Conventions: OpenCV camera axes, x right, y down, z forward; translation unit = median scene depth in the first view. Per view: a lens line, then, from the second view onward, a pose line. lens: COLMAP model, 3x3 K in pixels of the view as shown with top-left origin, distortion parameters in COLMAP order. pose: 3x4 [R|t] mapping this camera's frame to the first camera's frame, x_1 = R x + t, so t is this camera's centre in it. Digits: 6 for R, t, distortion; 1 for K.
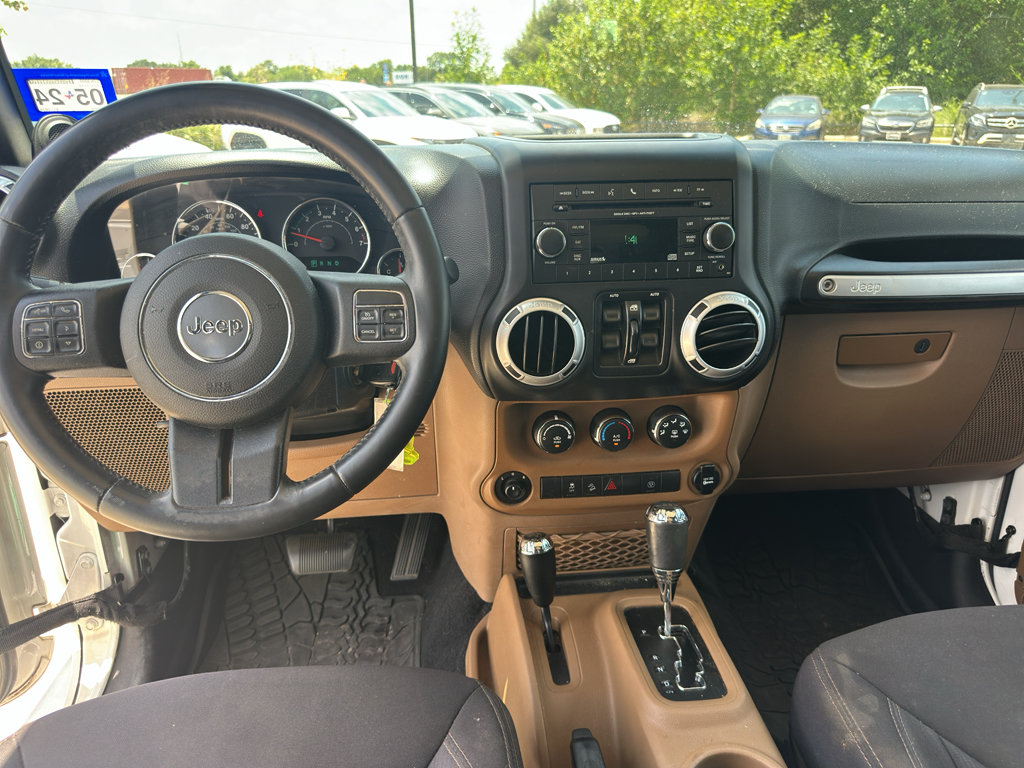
lens RADIAL K [[727.9, 0, 513.6], [0, 727.9, 393.7], [0, 0, 1]] dist [0.030831, -0.039566]
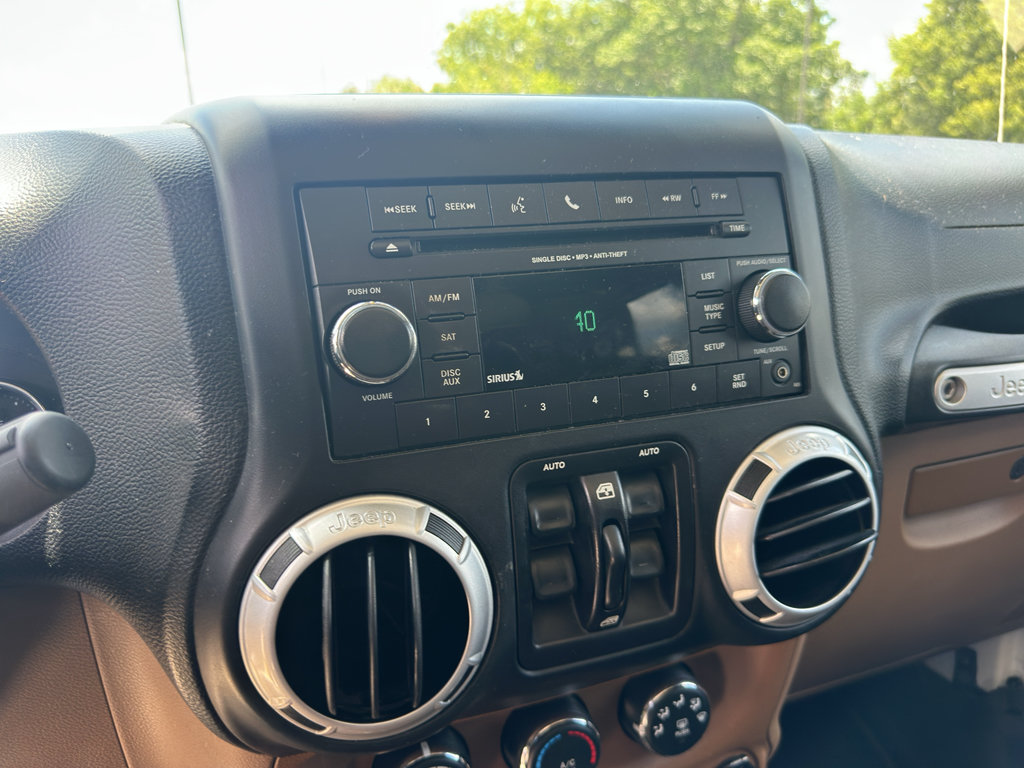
lens RADIAL K [[727.9, 0, 531.6], [0, 727.9, 410.9], [0, 0, 1]] dist [0.030831, -0.039566]
pose [[0.958448, -0.092888, 0.269721, 0.025095], [0.115728, 0.990810, -0.070015, -0.138025], [-0.260739, 0.098320, 0.960390, 0.628876]]
